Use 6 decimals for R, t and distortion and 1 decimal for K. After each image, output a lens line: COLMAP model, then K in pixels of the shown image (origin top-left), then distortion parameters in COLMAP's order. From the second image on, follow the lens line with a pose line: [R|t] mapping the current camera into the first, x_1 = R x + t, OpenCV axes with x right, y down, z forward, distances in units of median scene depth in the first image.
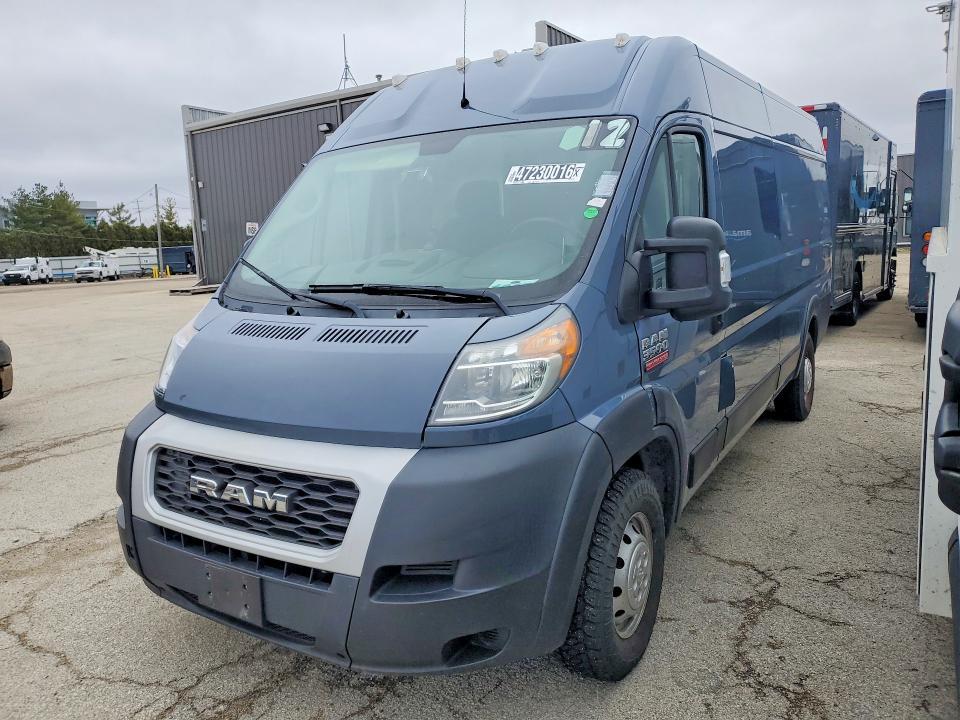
lens RADIAL K [[760.6, 0, 475.3], [0, 760.6, 359.6], [0, 0, 1]] dist [0.012722, 0.000863]
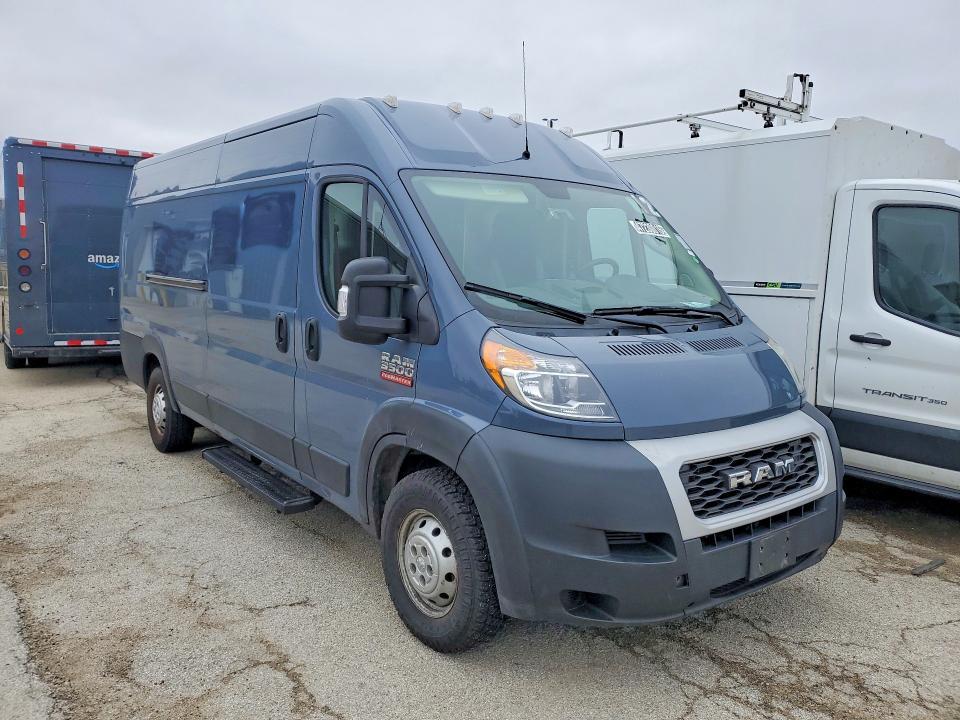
lens RADIAL K [[760.6, 0, 475.3], [0, 760.6, 359.6], [0, 0, 1]] dist [0.012722, 0.000863]
pose [[0.320492, -0.060793, 0.945298, -1.557644], [0.114459, 0.993112, 0.025062, -0.087321], [-0.940311, 0.100165, 0.325243, 0.980317]]
